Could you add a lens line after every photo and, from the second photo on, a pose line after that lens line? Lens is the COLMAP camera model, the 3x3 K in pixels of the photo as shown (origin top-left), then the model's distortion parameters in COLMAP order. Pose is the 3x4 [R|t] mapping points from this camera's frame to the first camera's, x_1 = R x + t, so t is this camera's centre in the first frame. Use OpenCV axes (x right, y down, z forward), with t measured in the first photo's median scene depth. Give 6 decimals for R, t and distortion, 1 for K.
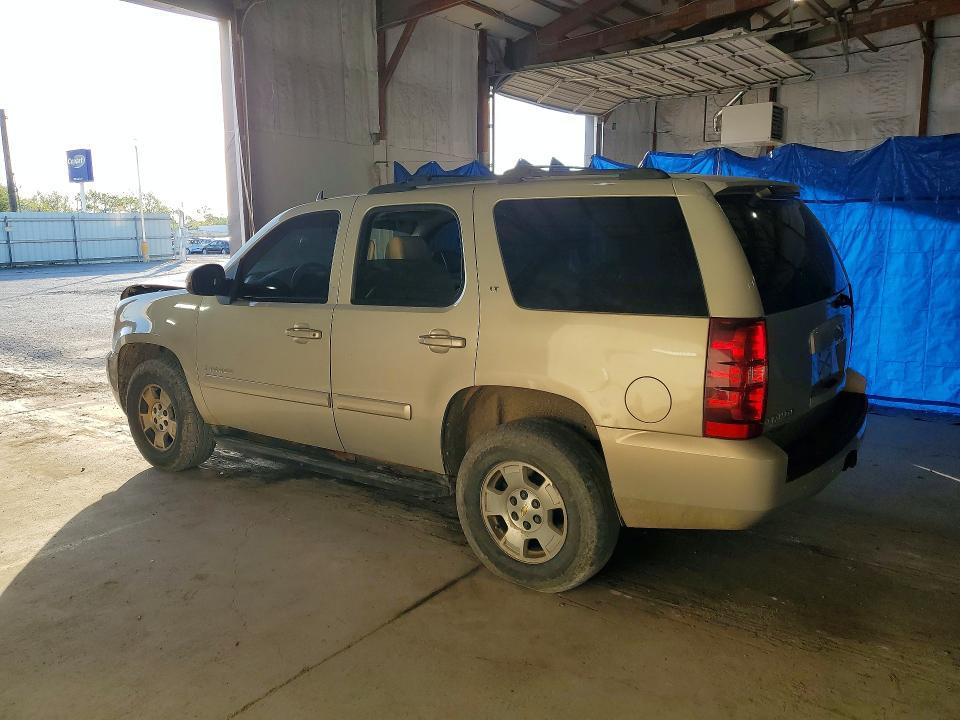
lens RADIAL K [[747.4, 0, 471.9], [0, 747.4, 359.5], [0, 0, 1]] dist [0.023359, -0.009717]
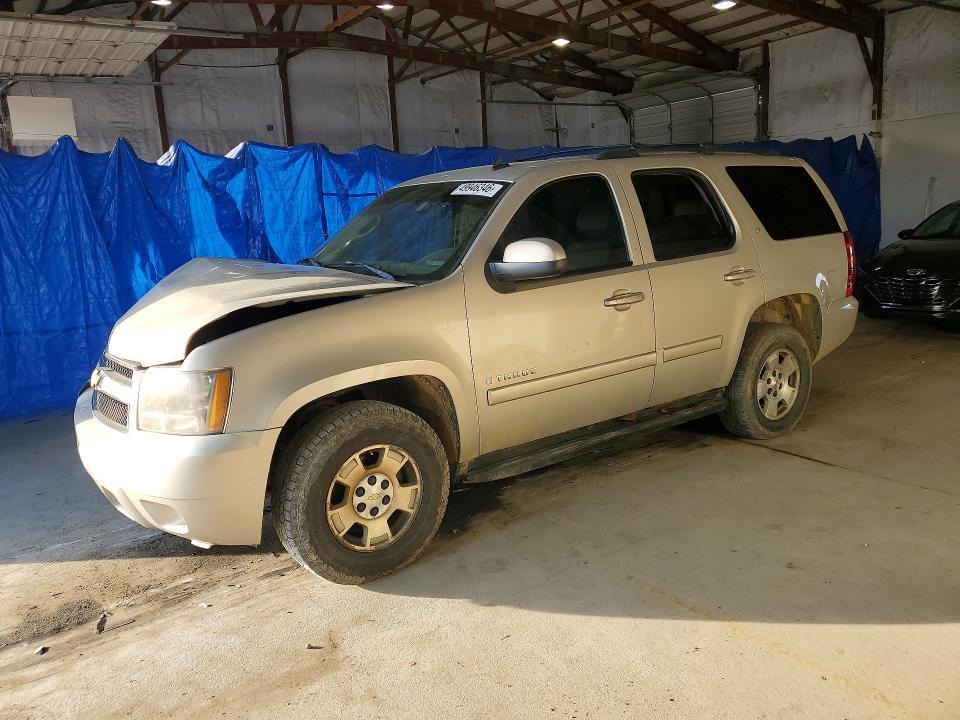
lens RADIAL K [[747.4, 0, 473.6], [0, 747.4, 361.4], [0, 0, 1]] dist [0.023359, -0.009717]
pose [[0.315002, -0.190506, 0.929775, -1.151526], [0.214983, 0.968507, 0.125607, -0.115634], [-0.924422, 0.160319, 0.346037, 0.821371]]
